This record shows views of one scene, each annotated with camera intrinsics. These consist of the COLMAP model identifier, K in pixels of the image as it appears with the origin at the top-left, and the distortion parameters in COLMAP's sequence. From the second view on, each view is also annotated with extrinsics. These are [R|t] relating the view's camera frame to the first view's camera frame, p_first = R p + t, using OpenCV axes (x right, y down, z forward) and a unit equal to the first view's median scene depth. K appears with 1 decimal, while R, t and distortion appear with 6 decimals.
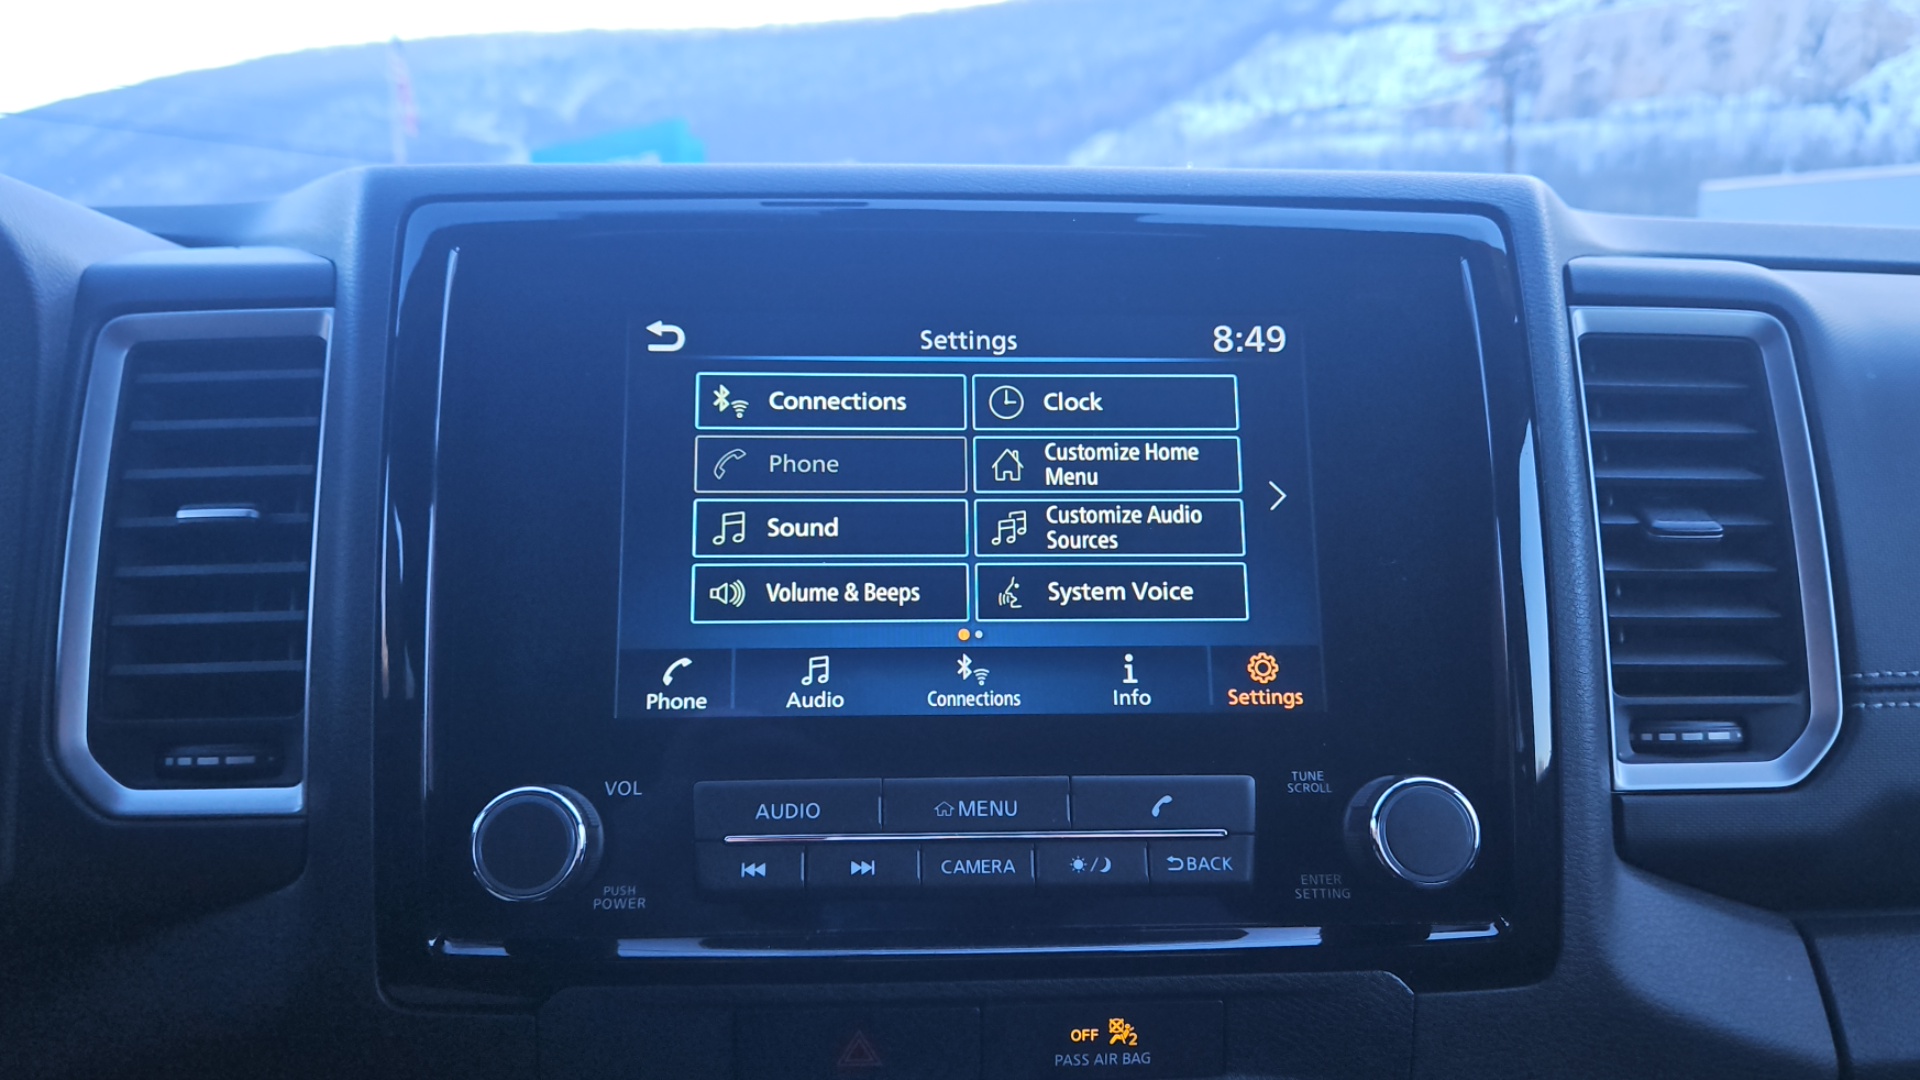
lens RADIAL K [[1473.5, 0, 952.1], [0, 1473.5, 531.8], [0, 0, 1]] dist [0.061411, -0.058728]
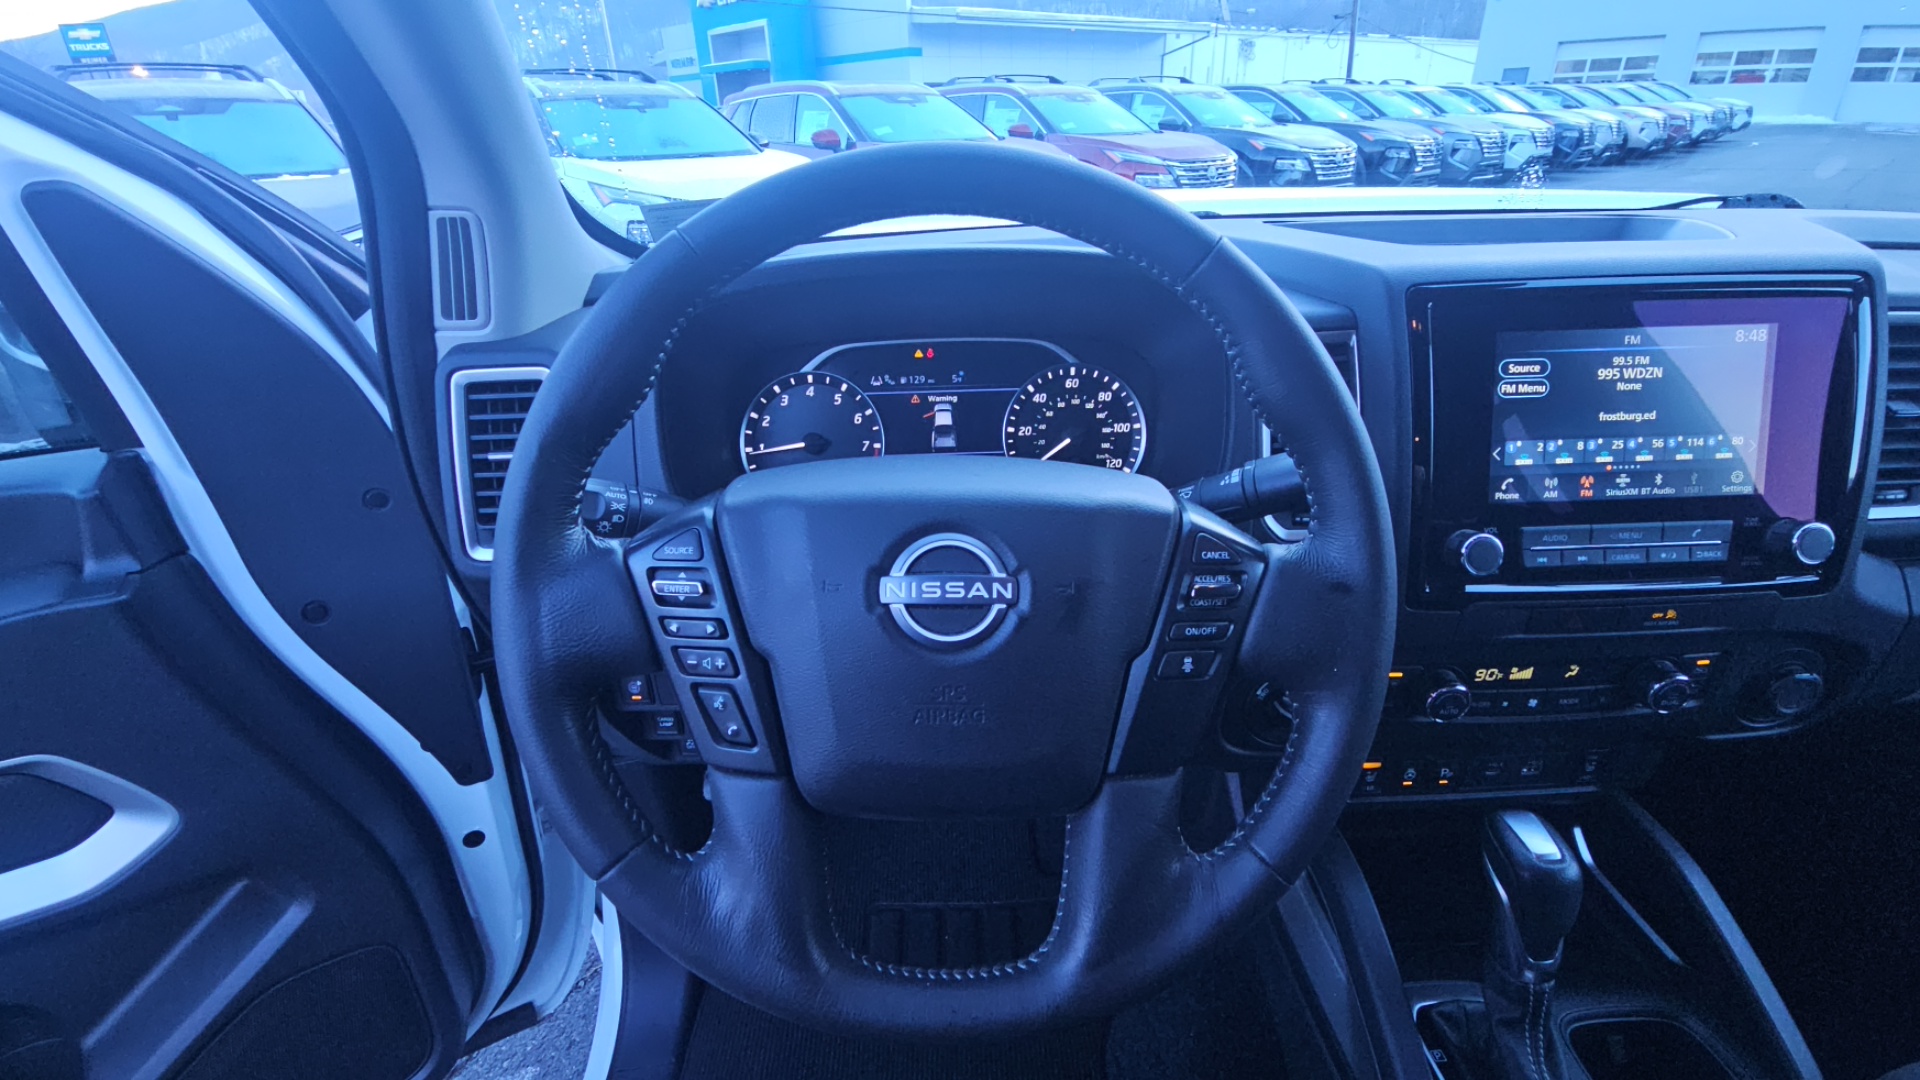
lens RADIAL K [[861.2, 0, 960.6], [0, 861.2, 535.5], [0, 0, 1]] dist [0.007974, -0.000869]
pose [[0.999735, -0.015033, -0.017421, -1.042175], [0.019682, 0.950868, 0.308969, -0.282184], [0.011920, -0.309230, 0.950912, -0.424401]]
